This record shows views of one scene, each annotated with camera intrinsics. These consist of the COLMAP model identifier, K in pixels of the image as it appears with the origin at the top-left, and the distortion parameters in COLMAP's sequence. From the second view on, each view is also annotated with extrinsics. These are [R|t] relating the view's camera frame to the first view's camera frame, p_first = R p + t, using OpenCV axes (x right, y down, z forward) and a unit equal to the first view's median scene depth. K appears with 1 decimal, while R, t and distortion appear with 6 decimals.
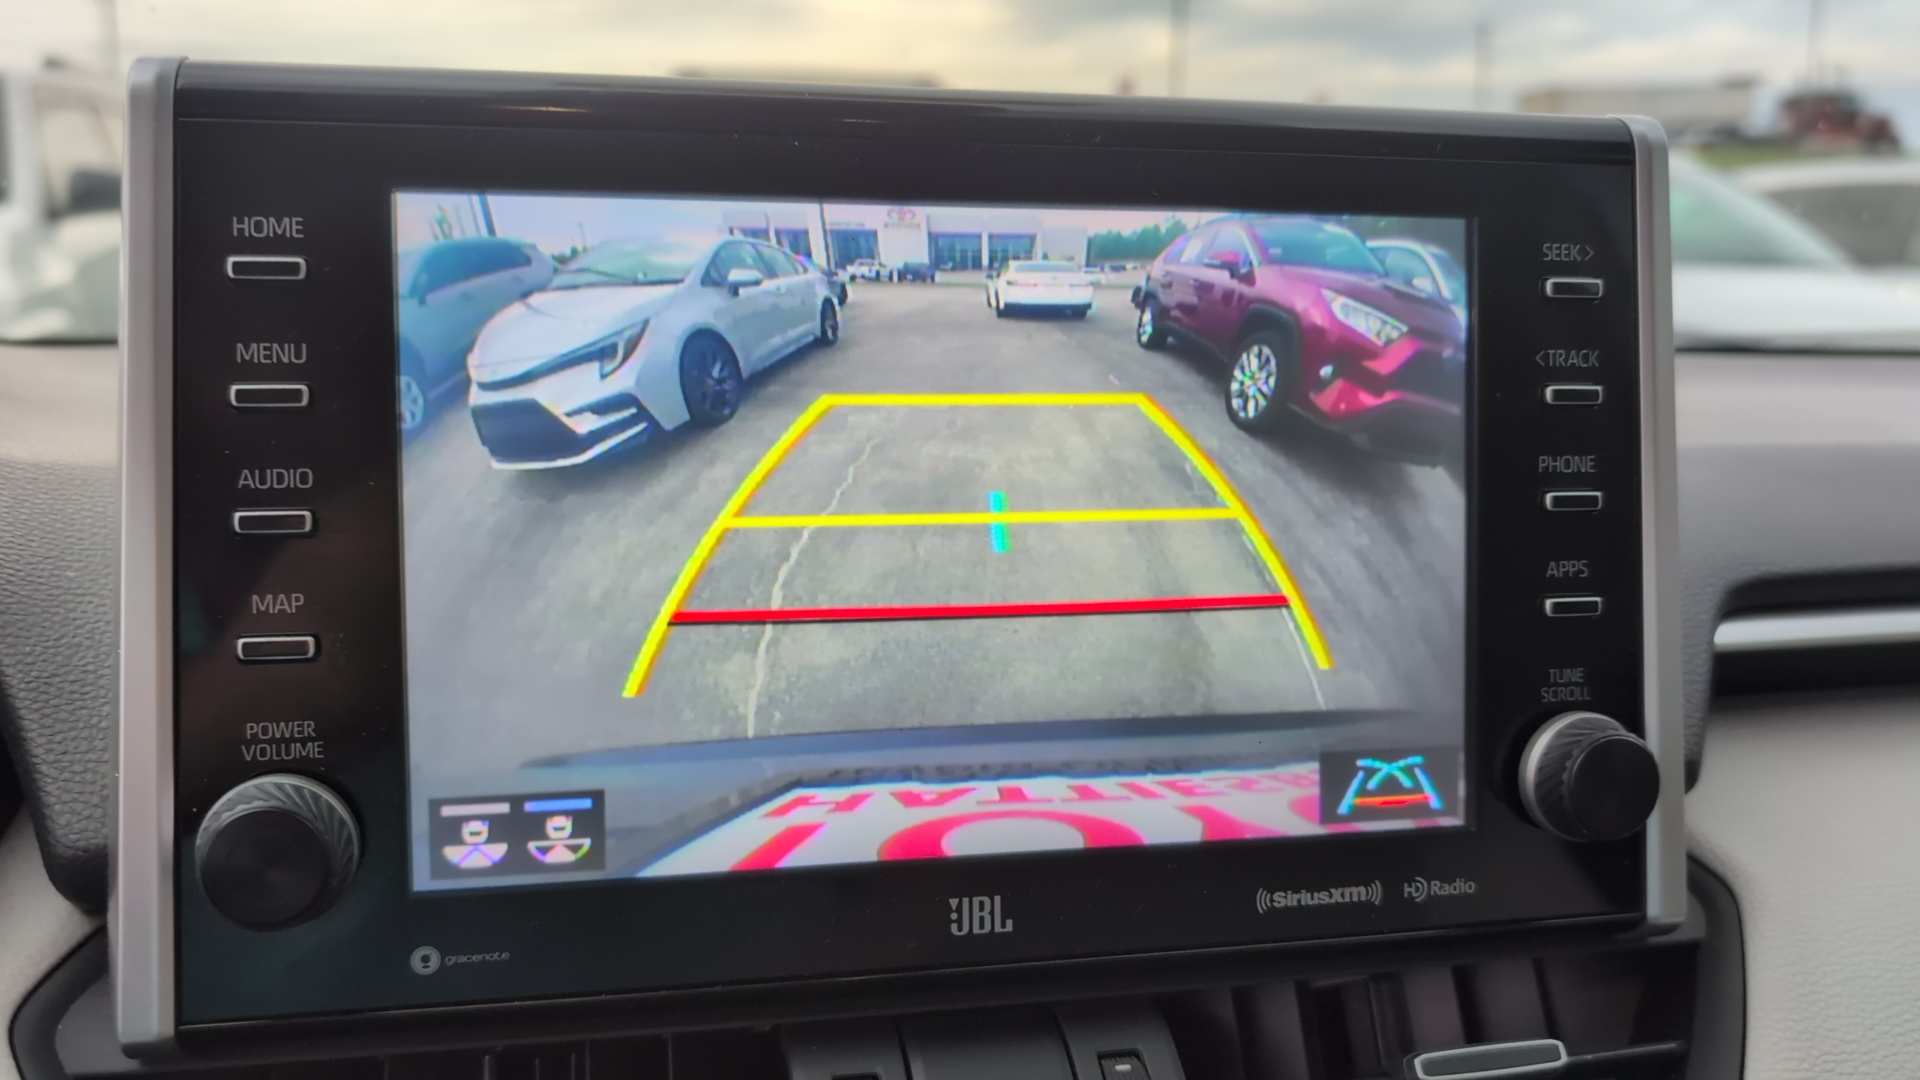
lens RADIAL K [[1639.4, 0, 960.0], [0, 1639.4, 540.0], [0, 0, 1]] dist [-0.029238, -0.001743]
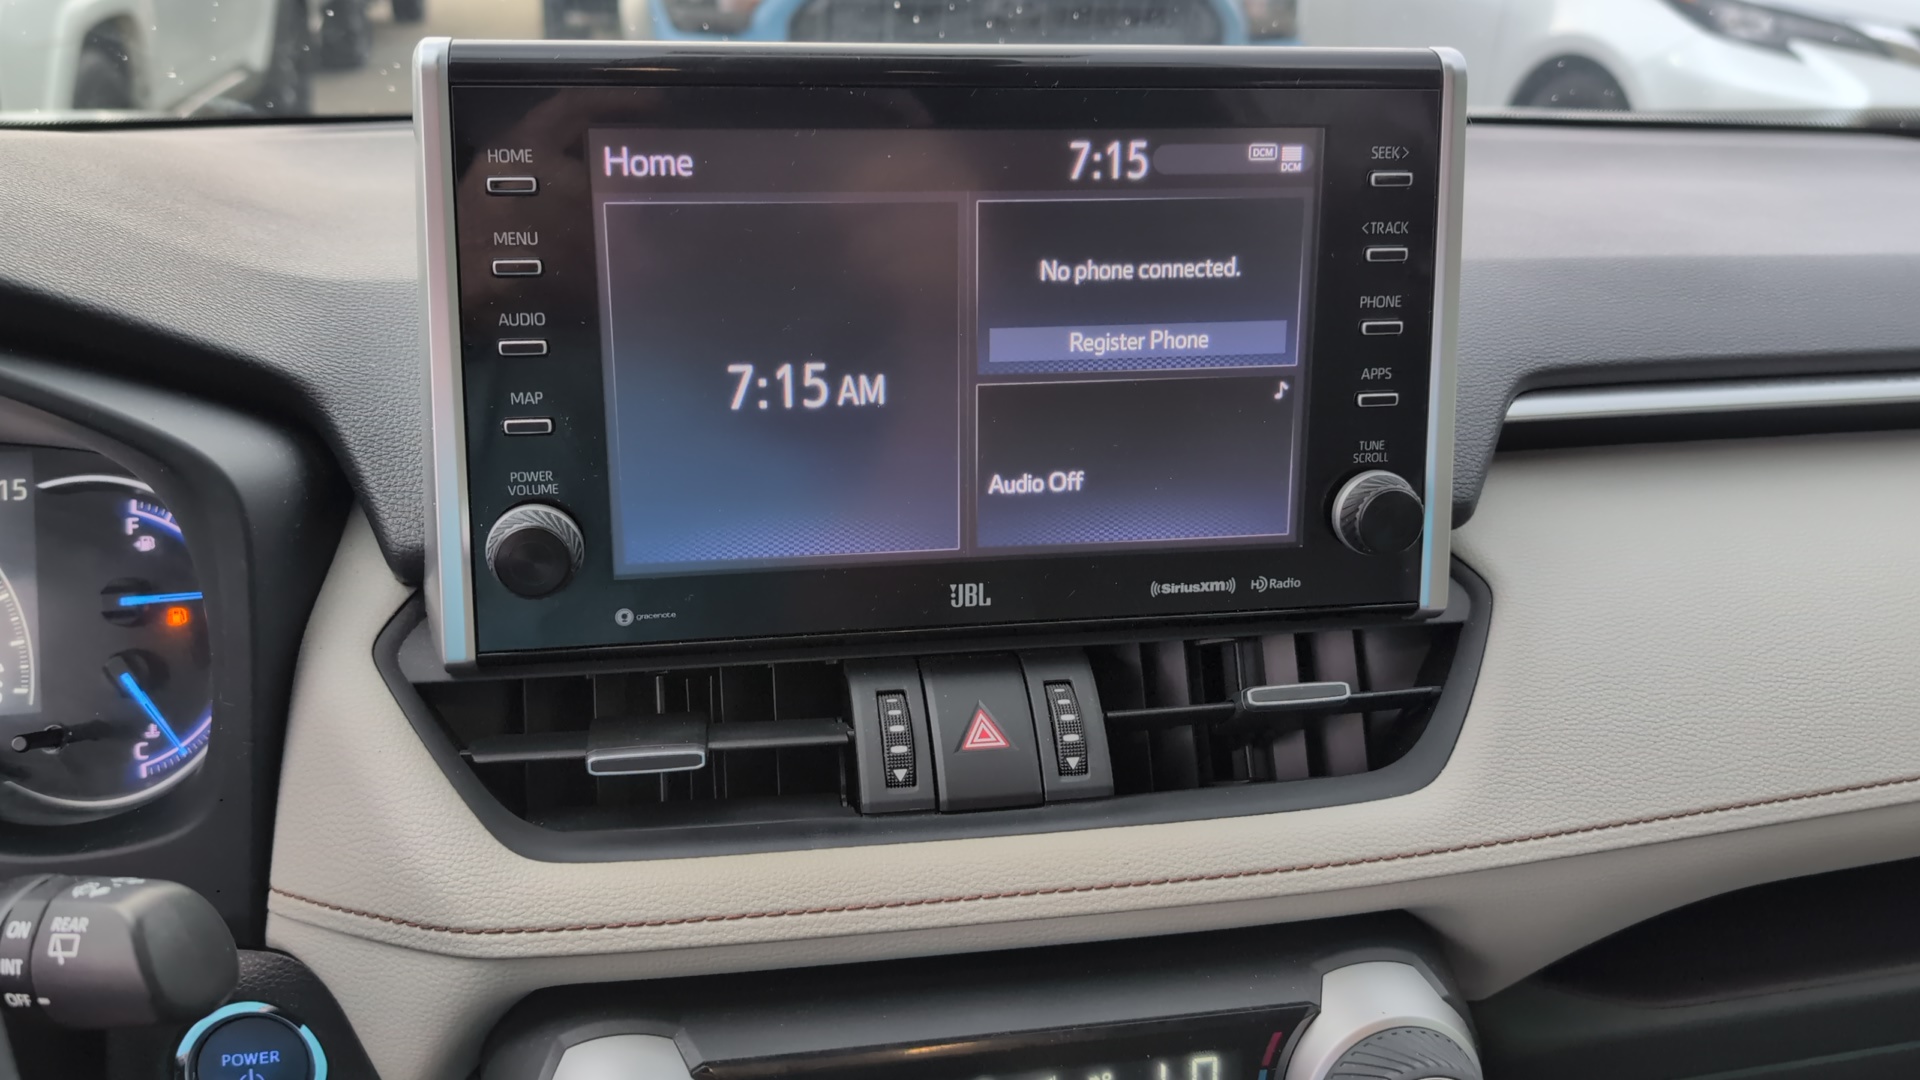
lens RADIAL K [[1606.9, 0, 960.0], [0, 1606.9, 540.0], [0, 0, 1]] dist [0.058628, -0.092120]
pose [[0.999133, 0.019051, -0.037008, 0.057862], [-0.011054, 0.978632, 0.205323, -0.137503], [0.040129, -0.204736, 0.977994, -0.493065]]
